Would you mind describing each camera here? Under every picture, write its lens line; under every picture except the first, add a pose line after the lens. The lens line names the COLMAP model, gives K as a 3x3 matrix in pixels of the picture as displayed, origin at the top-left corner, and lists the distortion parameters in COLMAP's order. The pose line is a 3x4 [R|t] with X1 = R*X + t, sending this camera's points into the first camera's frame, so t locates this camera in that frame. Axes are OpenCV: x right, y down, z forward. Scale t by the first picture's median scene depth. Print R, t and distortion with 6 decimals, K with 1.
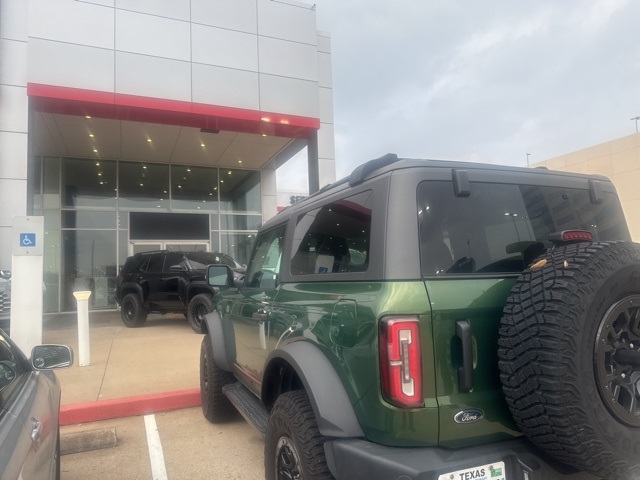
lens RADIAL K [[453.2, 0, 320.0], [0, 453.2, 240.0], [0, 0, 1]] dist [0.004789, -0.006674]
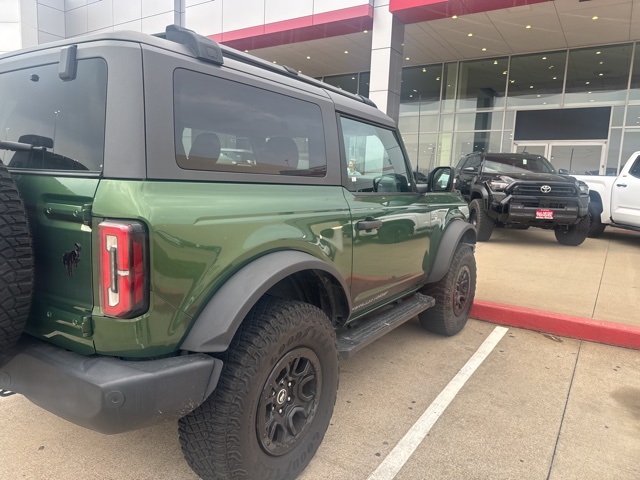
lens RADIAL K [[453.2, 0, 320.0], [0, 453.2, 240.0], [0, 0, 1]] dist [0.004789, -0.006674]
pose [[0.538721, 0.168008, -0.825562, 0.186157], [0.013662, 0.978043, 0.207954, -0.000307], [0.842374, -0.123308, 0.524597, 0.119863]]
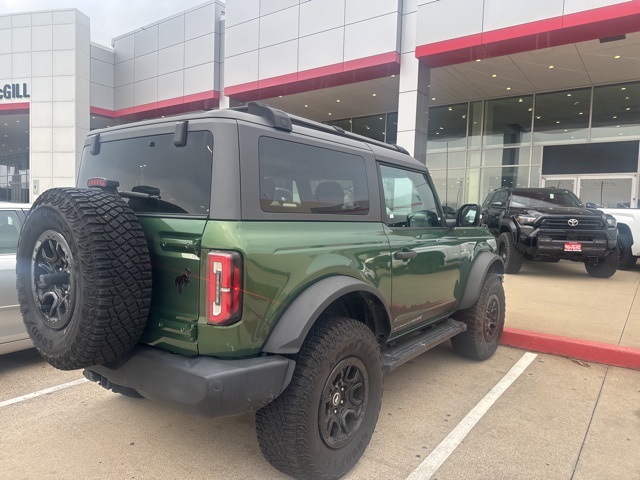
lens RADIAL K [[453.2, 0, 320.0], [0, 453.2, 240.0], [0, 0, 1]] dist [0.004789, -0.006674]
pose [[0.487289, 0.099597, -0.867543, 0.205161], [0.029637, 0.991016, 0.130419, -0.003464], [0.872738, -0.089263, 0.479959, 0.100521]]
